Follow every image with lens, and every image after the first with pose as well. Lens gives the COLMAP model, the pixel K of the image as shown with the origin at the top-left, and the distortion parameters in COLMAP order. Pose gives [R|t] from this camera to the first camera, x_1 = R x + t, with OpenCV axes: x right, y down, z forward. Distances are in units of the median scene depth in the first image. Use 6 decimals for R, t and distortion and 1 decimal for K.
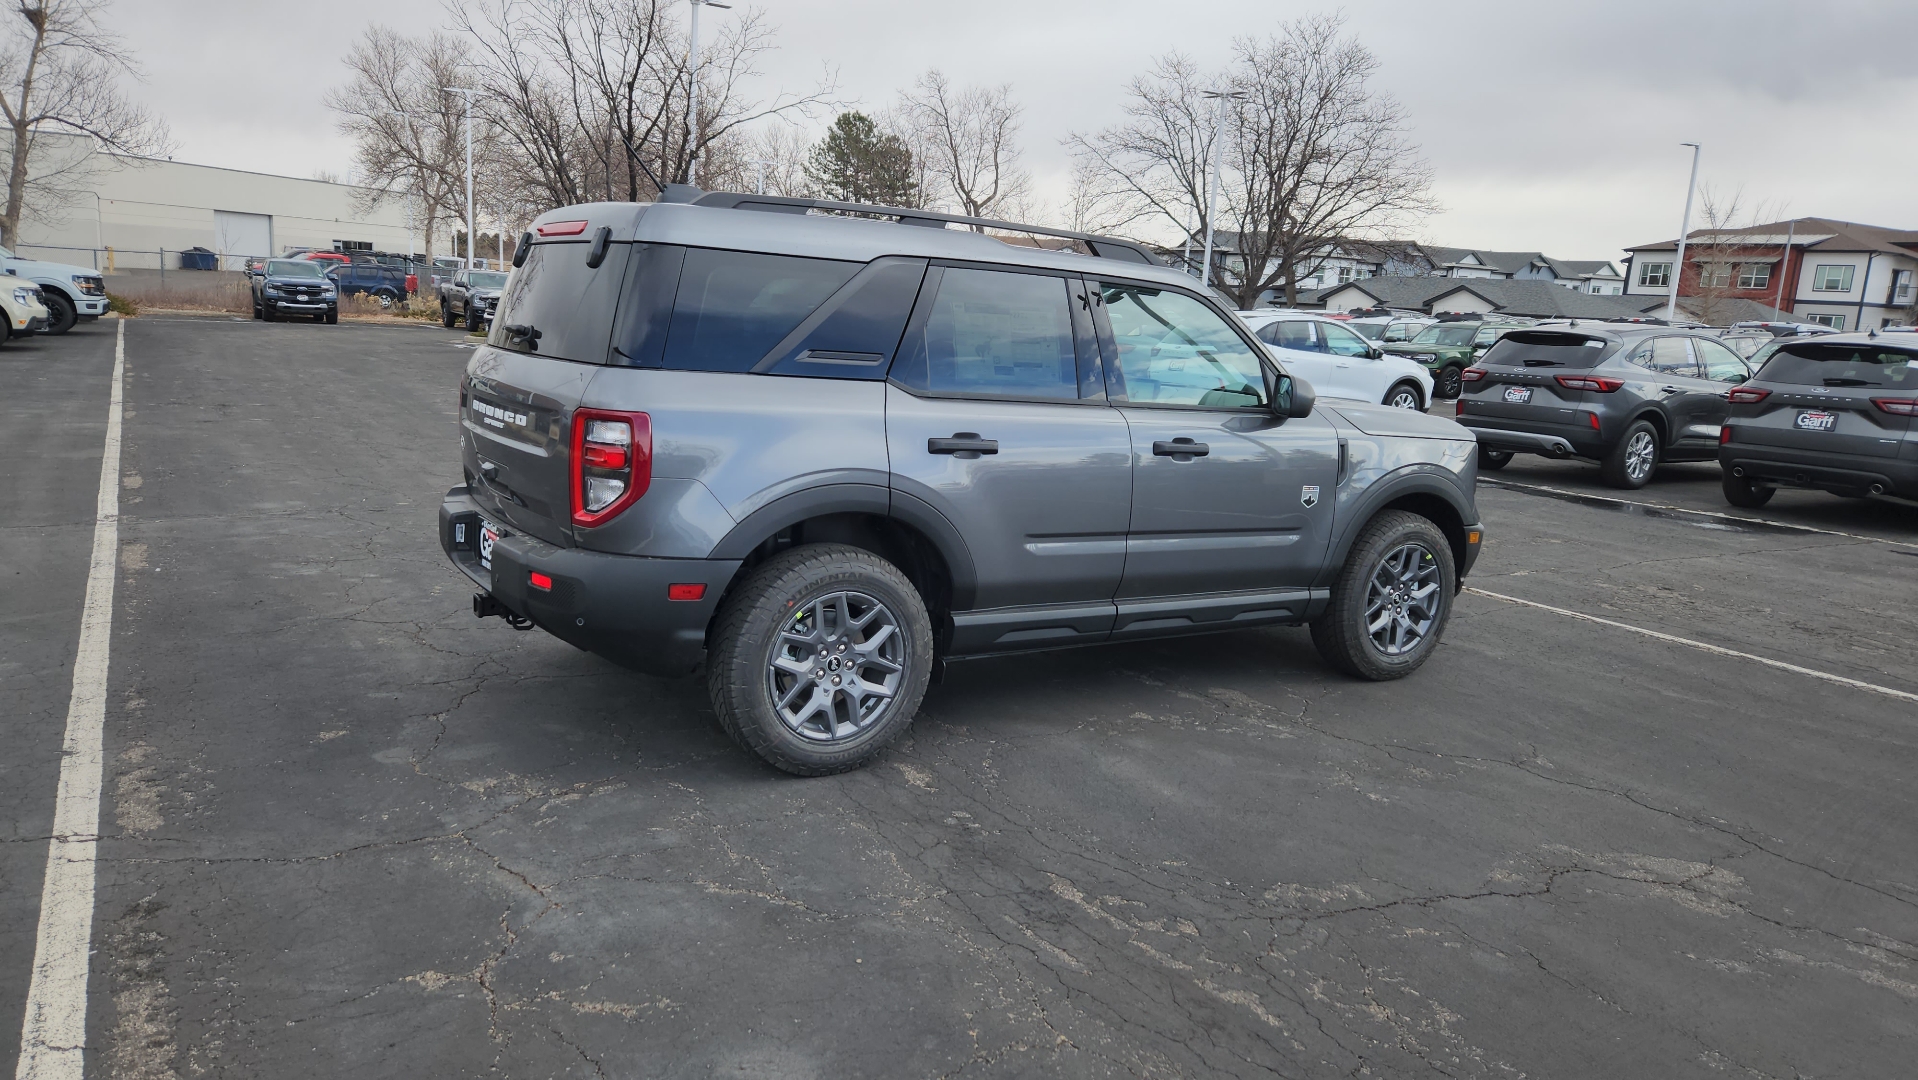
lens RADIAL K [[1281.3, 0, 927.7], [0, 1281.3, 517.3], [0, 0, 1]] dist [0.085562, -0.071909]
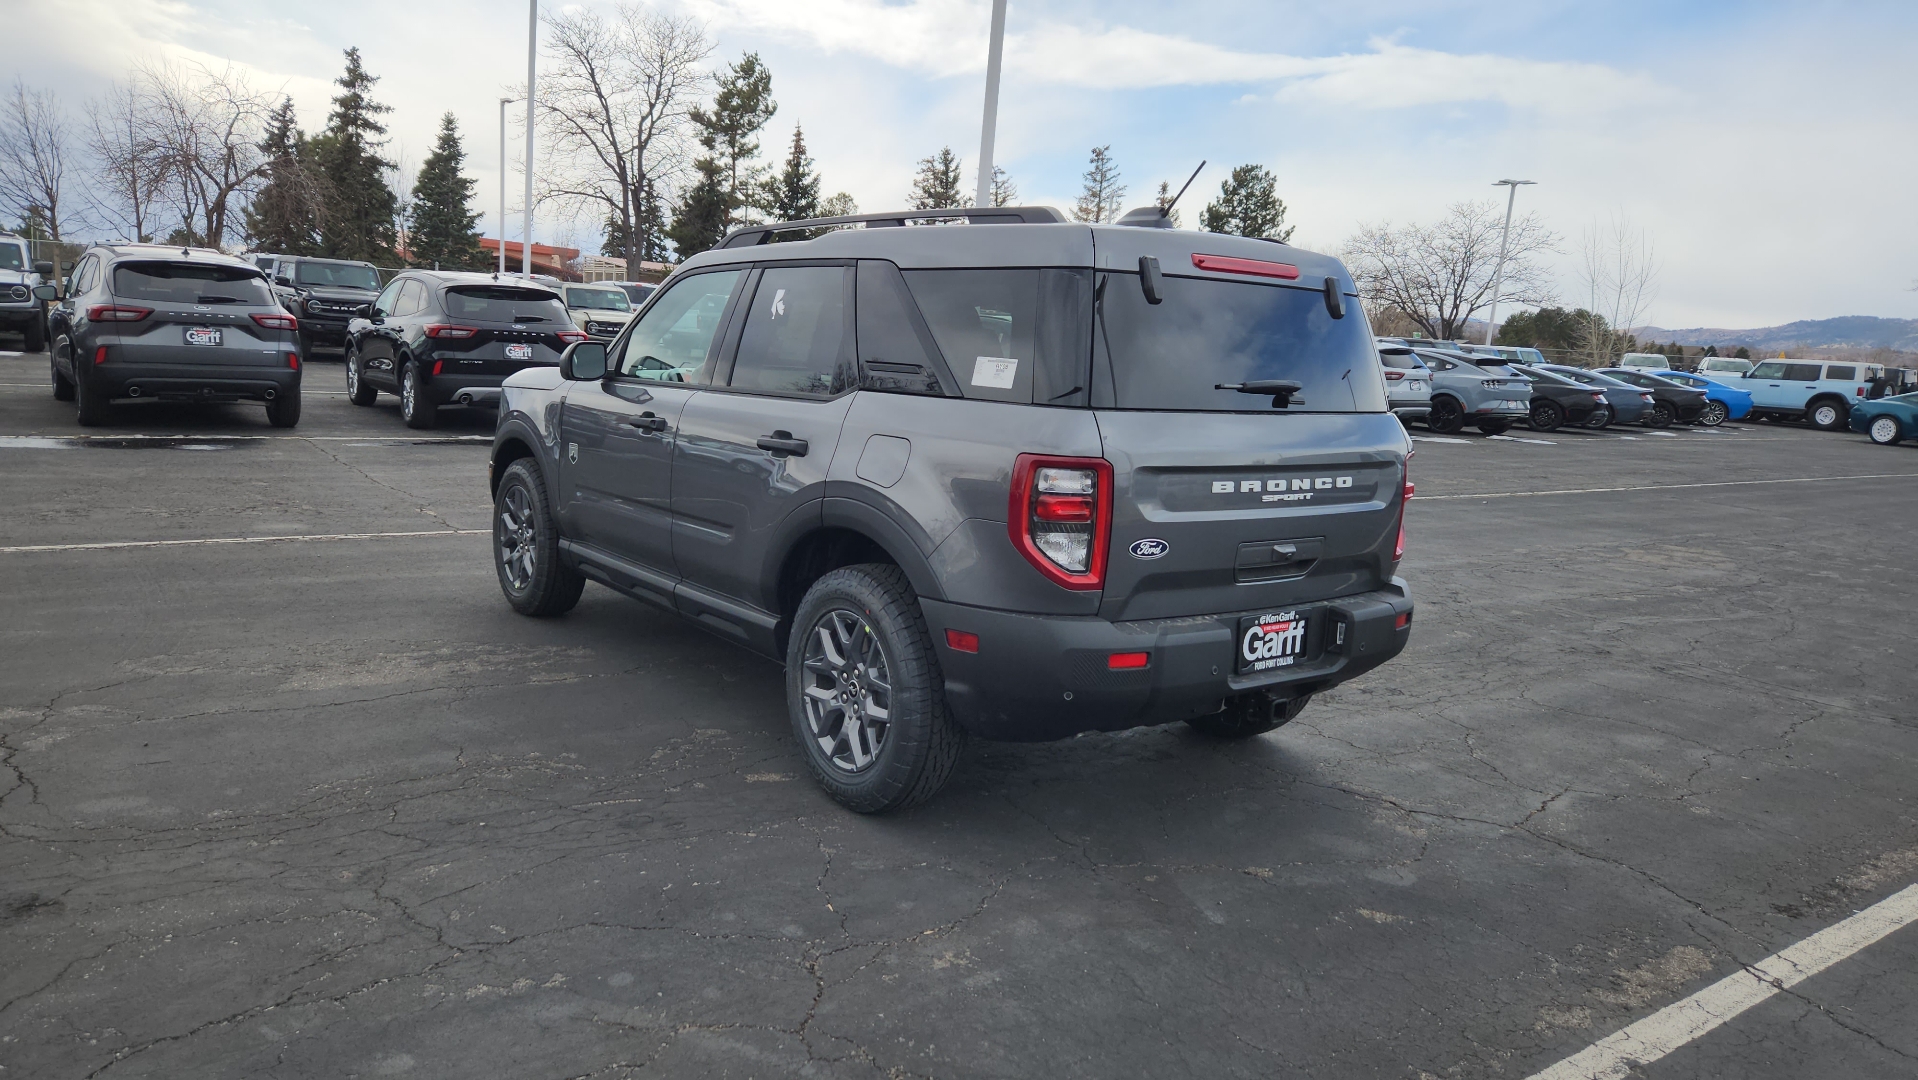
lens RADIAL K [[1279.4, 0, 928.4], [0, 1279.4, 535.6], [0, 0, 1]] dist [0.076887, -0.062283]
pose [[-0.070691, -0.214759, 0.974105, -1.053887], [0.089858, 0.971207, 0.220641, -0.235856], [-0.993443, 0.103129, -0.049357, 1.167018]]
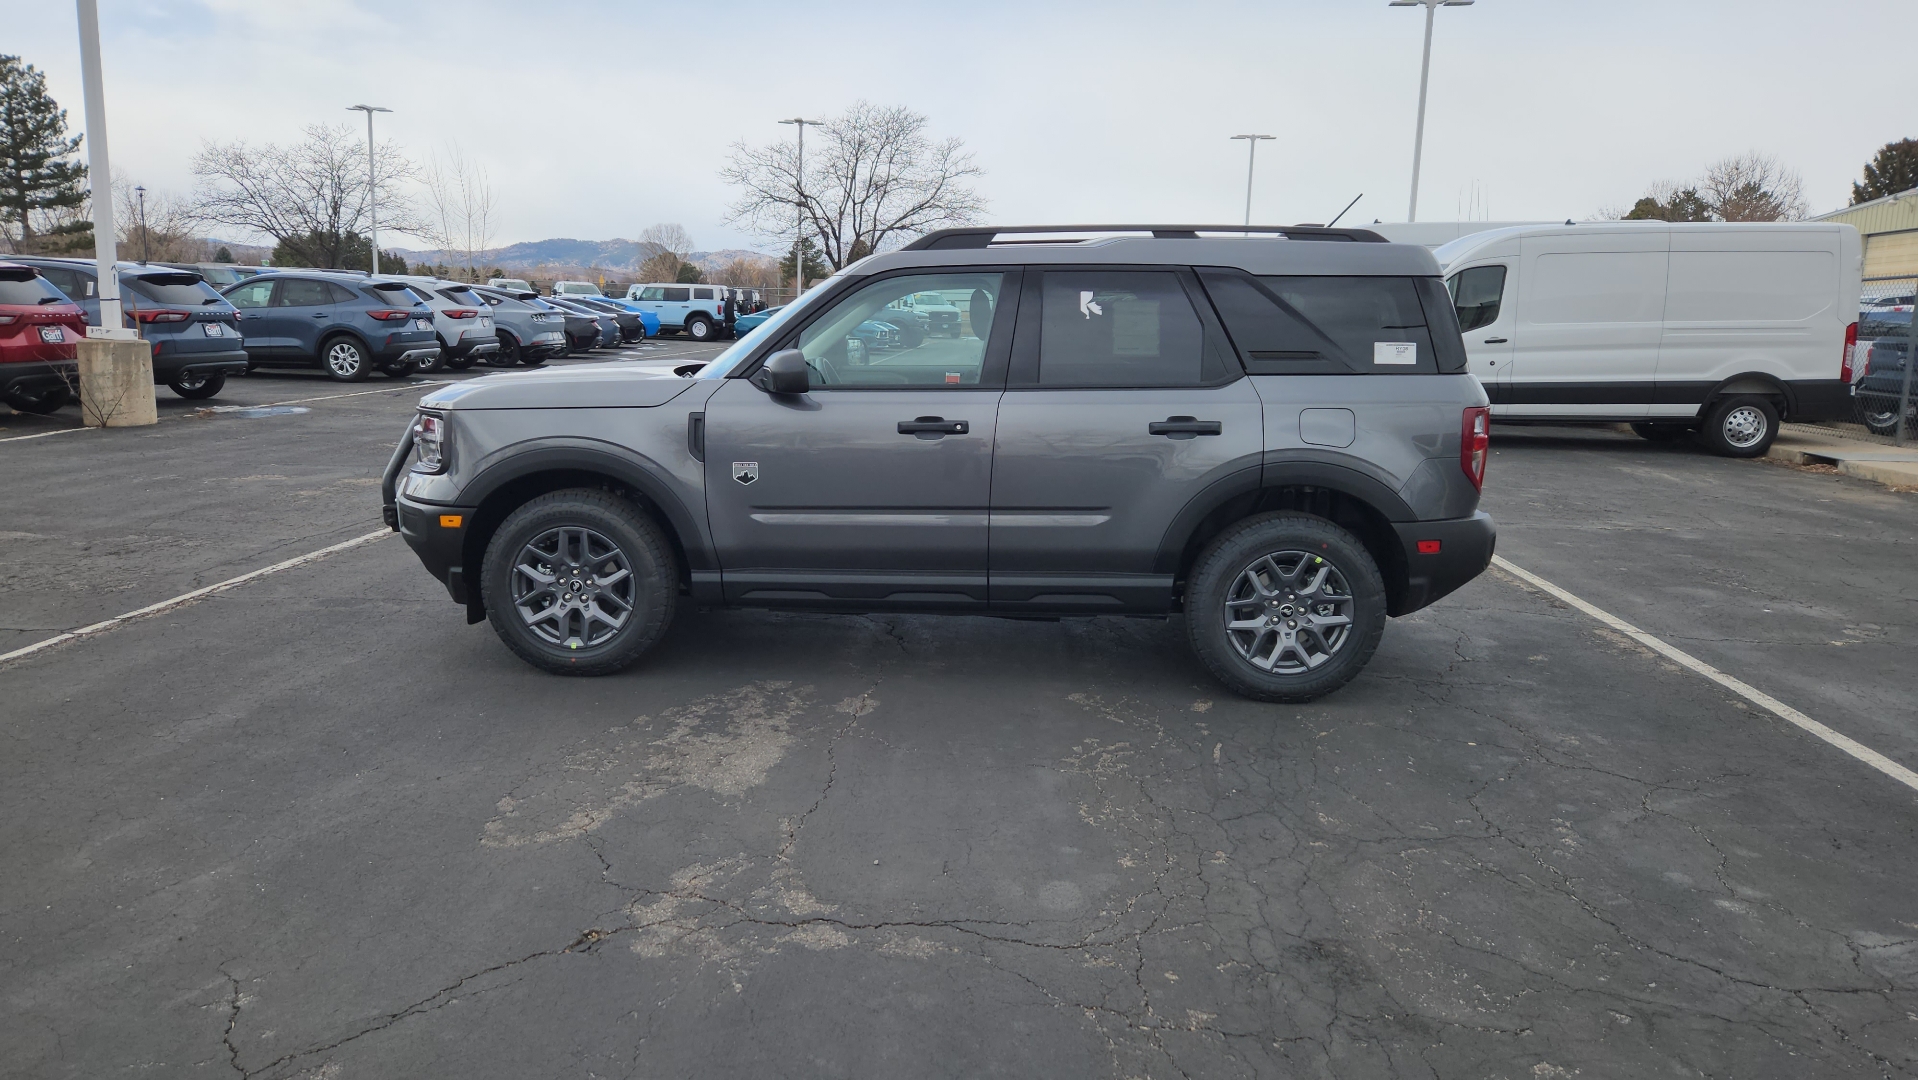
lens RADIAL K [[1284.5, 0, 936.7], [0, 1284.5, 539.8], [0, 0, 1]] dist [0.078796, -0.066300]
pose [[-0.817955, -0.173494, 0.548498, -0.603617], [0.021276, 0.943665, 0.330217, -0.371737], [-0.574889, 0.281772, -0.768184, 2.143378]]
